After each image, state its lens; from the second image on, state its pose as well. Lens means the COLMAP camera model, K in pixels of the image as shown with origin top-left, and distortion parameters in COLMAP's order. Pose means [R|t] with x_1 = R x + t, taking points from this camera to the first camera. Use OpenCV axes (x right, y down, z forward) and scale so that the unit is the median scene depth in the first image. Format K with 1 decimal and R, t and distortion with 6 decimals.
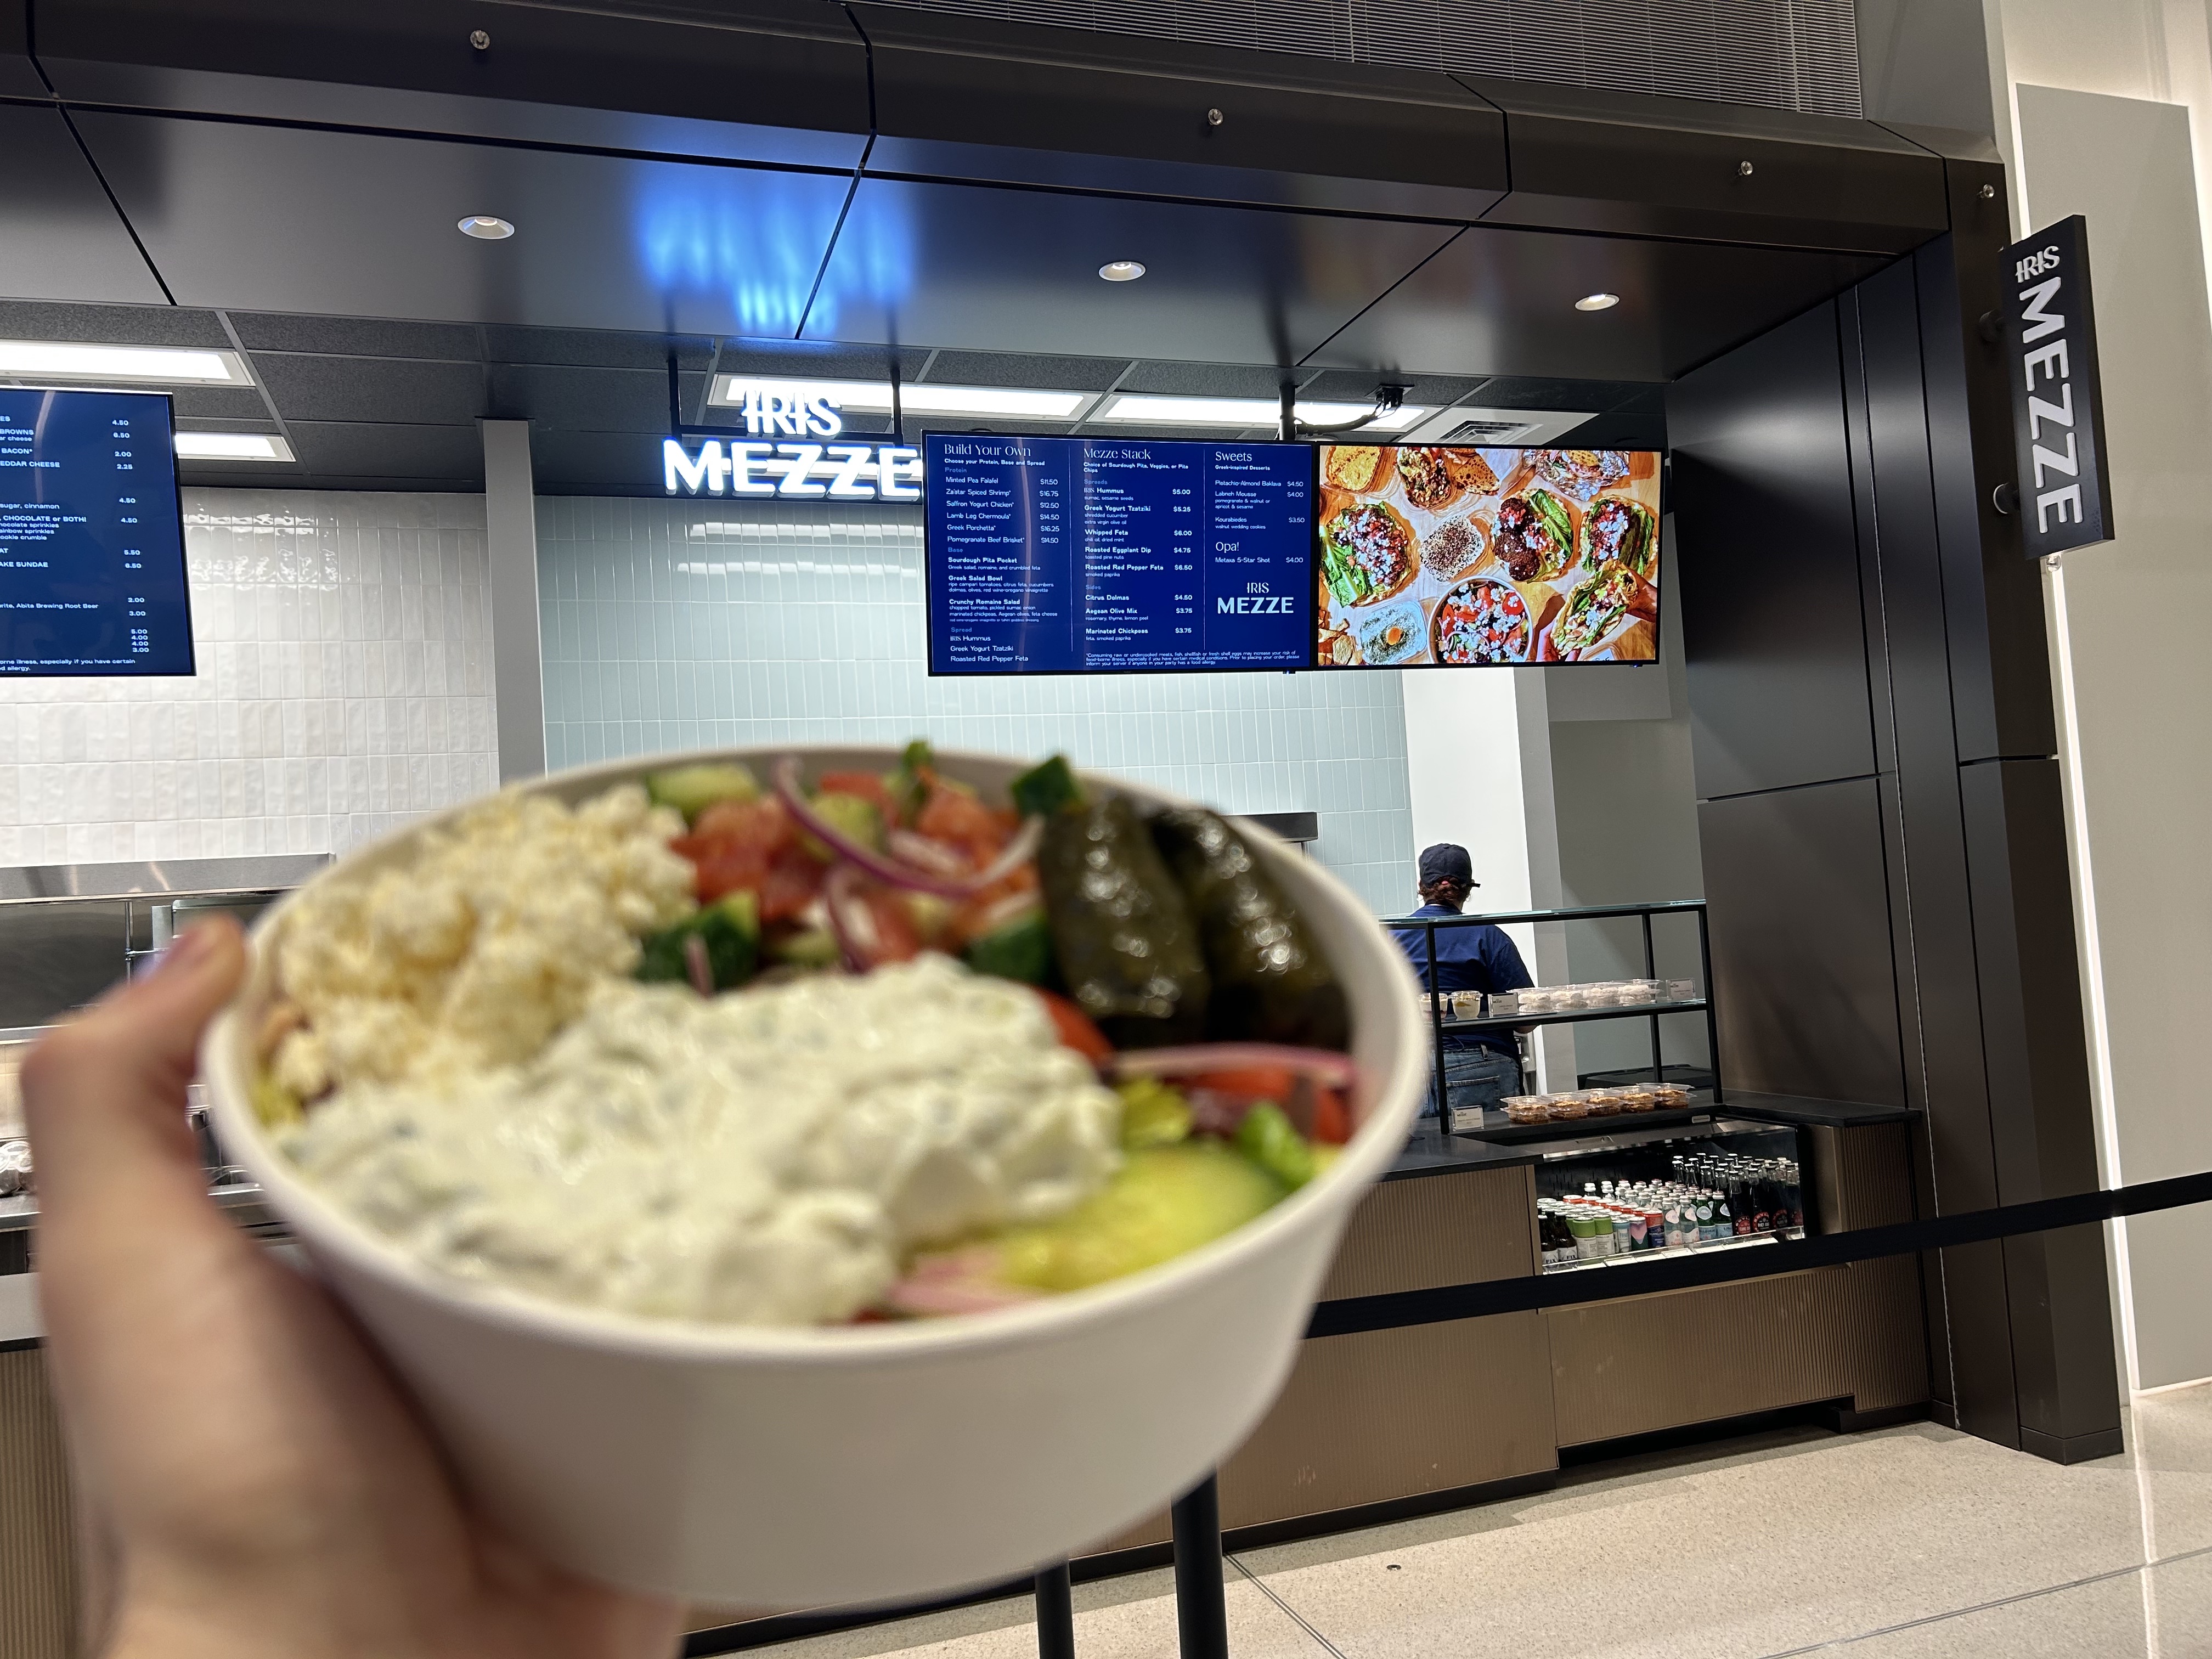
lens RADIAL K [[1717.7, 0, 1106.0], [0, 1717.7, 829.5], [0, 0, 1]] dist [0.156698, -0.407884]
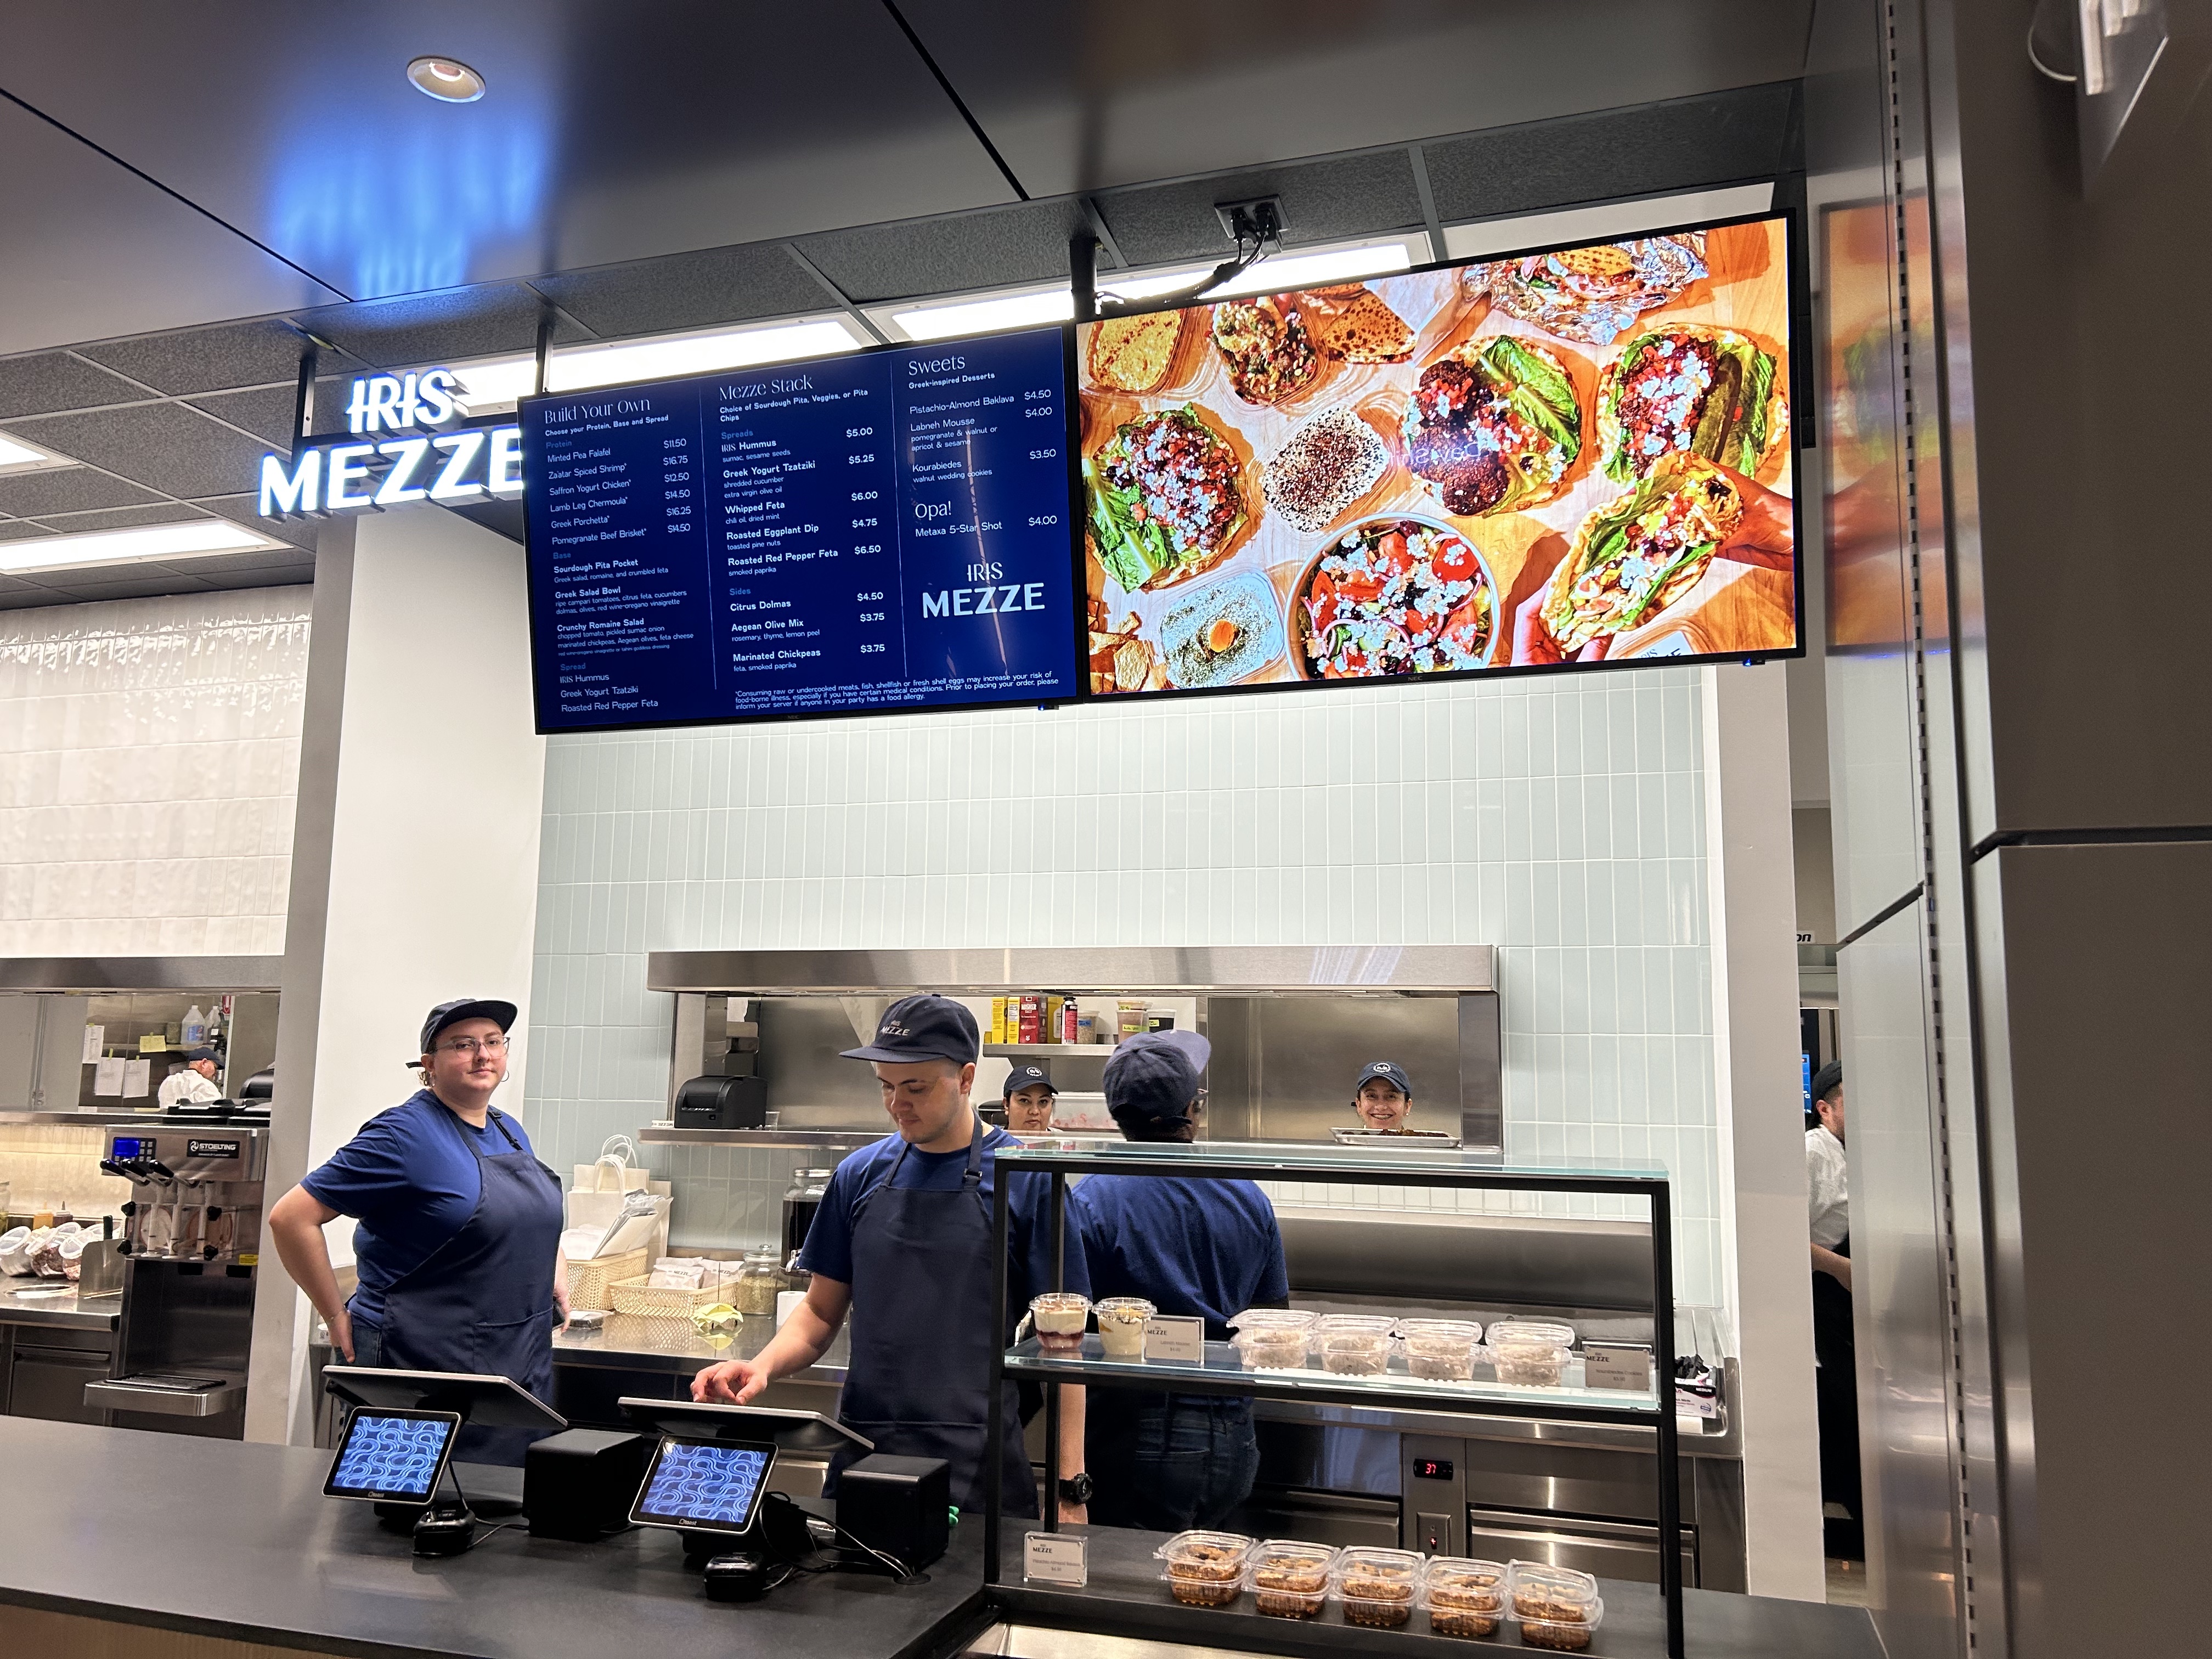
lens RADIAL K [[1717.7, 0, 1106.0], [0, 1717.7, 829.5], [0, 0, 1]] dist [0.156698, -0.407884]
pose [[0.788009, -0.009286, -0.615594, 0.482215], [-0.033218, 0.997789, -0.057572, -0.014733], [0.614767, 0.065816, 0.785958, 0.534482]]
